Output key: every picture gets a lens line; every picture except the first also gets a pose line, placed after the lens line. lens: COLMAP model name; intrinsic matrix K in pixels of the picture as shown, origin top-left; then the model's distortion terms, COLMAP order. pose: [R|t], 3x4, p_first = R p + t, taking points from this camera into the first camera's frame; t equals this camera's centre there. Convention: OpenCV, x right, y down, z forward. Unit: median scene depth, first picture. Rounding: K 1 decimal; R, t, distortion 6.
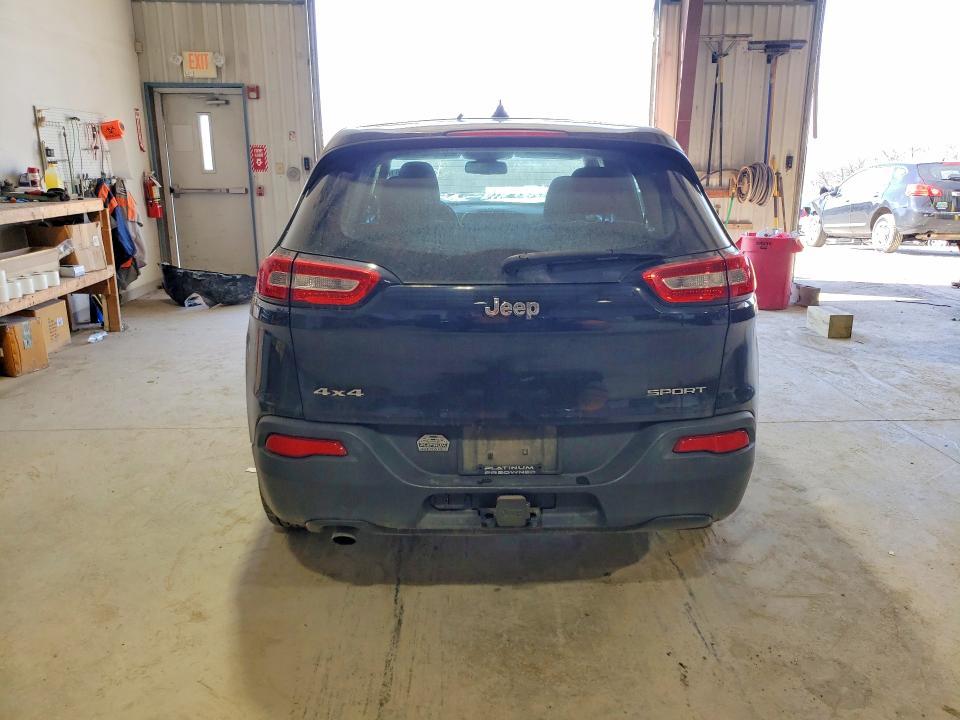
lens RADIAL K [[741.3, 0, 480.0], [0, 741.3, 360.0], [0, 0, 1]] dist [0.012550, -0.004811]
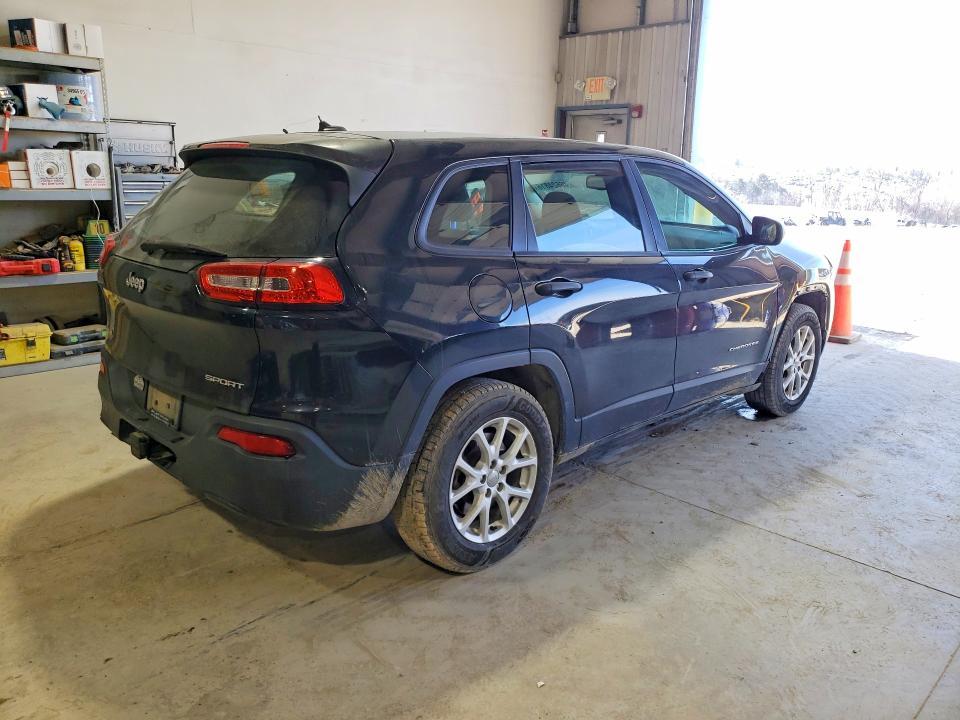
lens RADIAL K [[741.3, 0, 480.0], [0, 741.3, 360.0], [0, 0, 1]] dist [0.012550, -0.004811]
pose [[0.688611, 0.192644, -0.699073, 0.829760], [-0.208705, 0.975924, 0.063355, -0.087913], [0.694447, 0.102273, 0.712238, 0.316654]]
